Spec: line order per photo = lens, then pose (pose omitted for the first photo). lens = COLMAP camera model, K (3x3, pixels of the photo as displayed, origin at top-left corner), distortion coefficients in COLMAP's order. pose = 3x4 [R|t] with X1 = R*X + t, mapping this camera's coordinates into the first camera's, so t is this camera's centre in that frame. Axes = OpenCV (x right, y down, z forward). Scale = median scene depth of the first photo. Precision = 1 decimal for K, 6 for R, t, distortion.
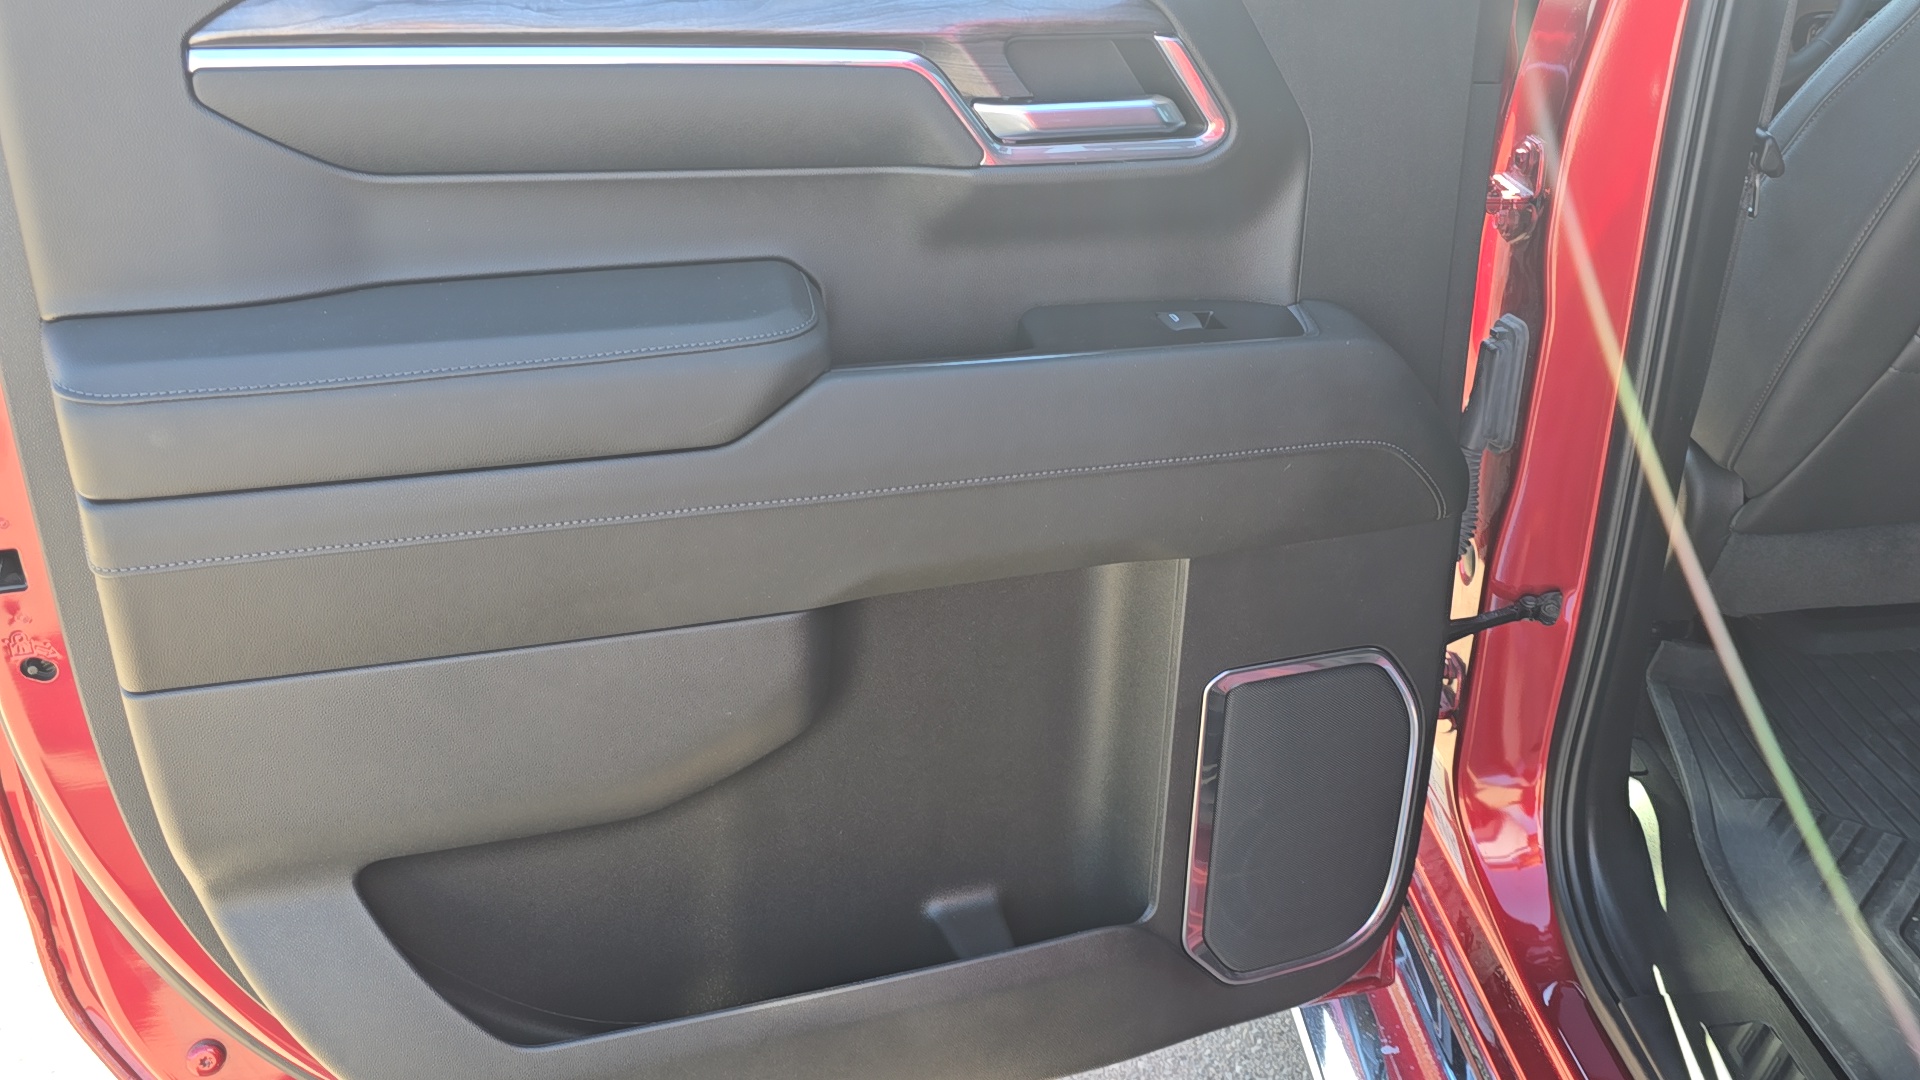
lens RADIAL K [[1616.0, 0, 965.1], [0, 1616.0, 539.1], [0, 0, 1]] dist [0.000730, 0.005970]
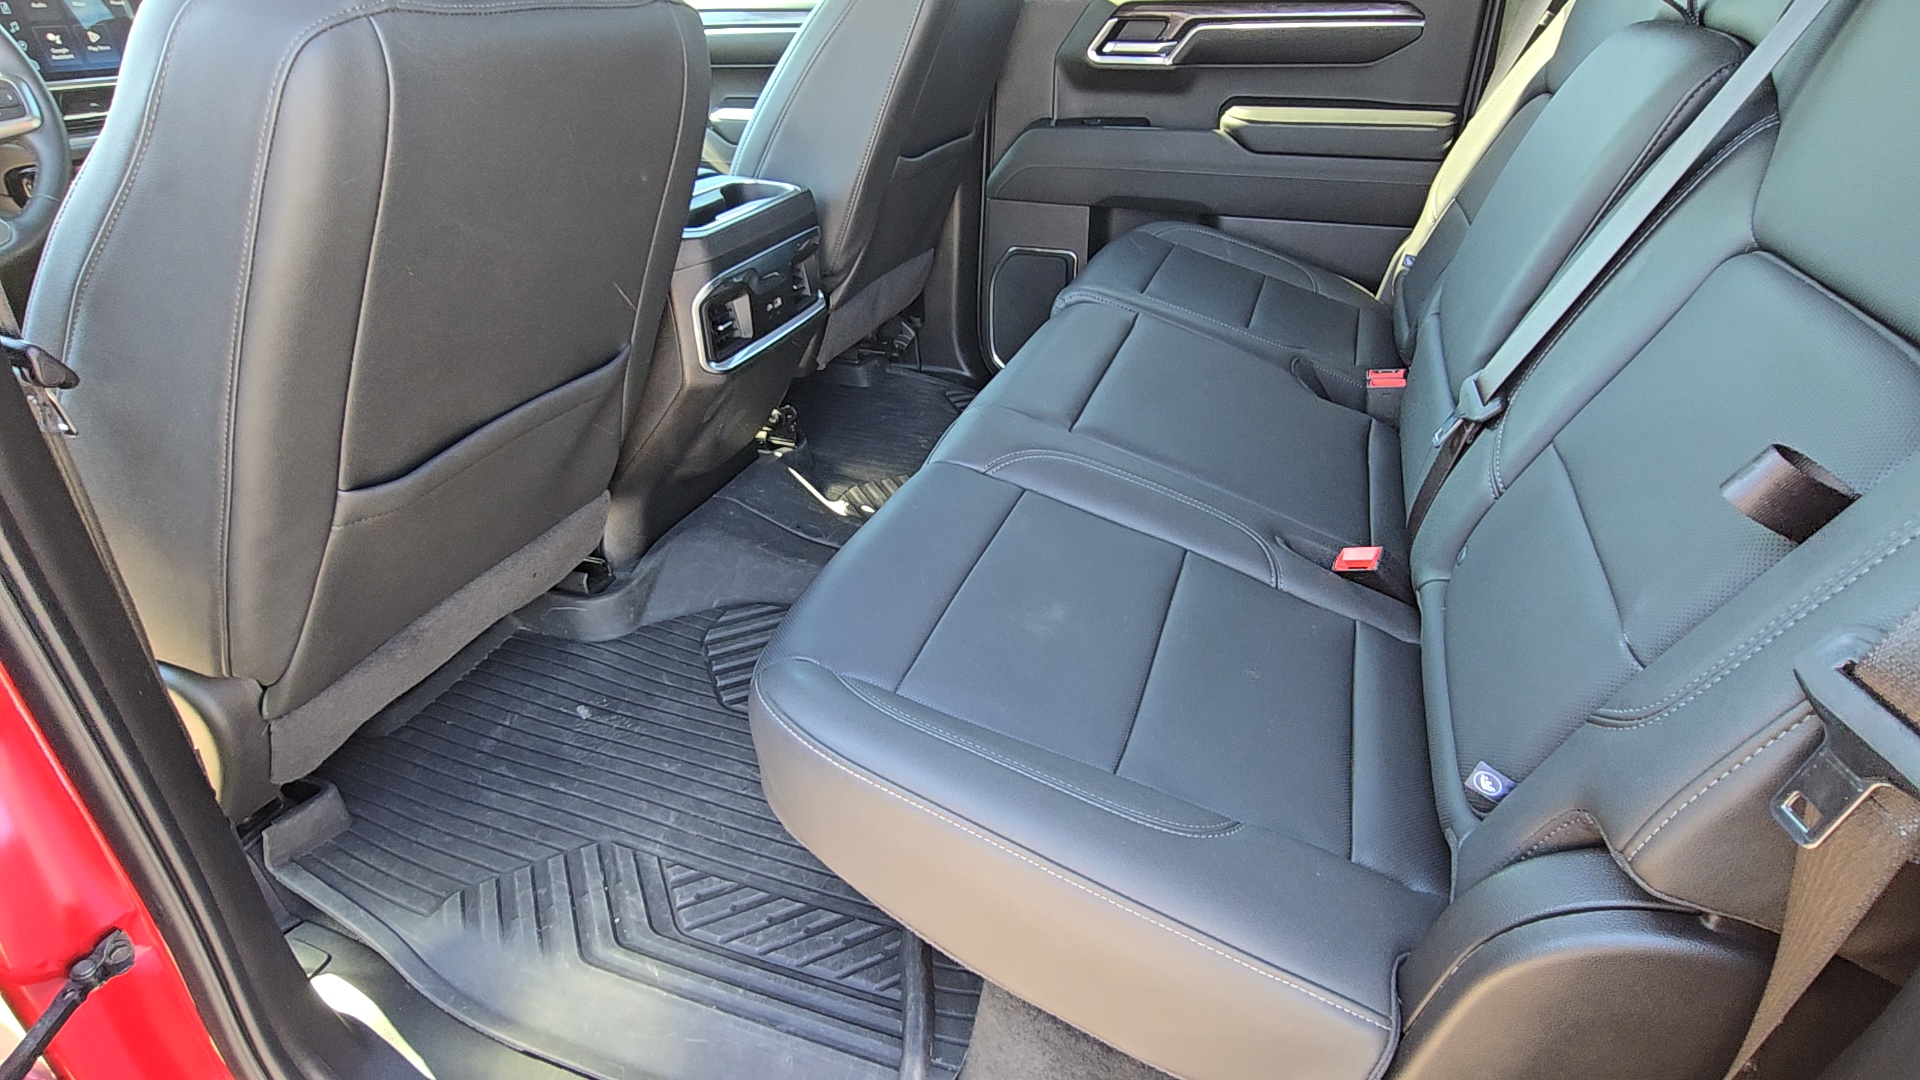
lens RADIAL K [[980.1, 0, 972.9], [0, 980.1, 543.8], [0, 0, 1]] dist [-0.002951, 0.002117]
pose [[0.368675, -0.446479, 0.815313, 0.207670], [0.377644, 0.873394, 0.307519, -0.122205], [-0.849390, 0.194523, 0.490609, 0.349380]]
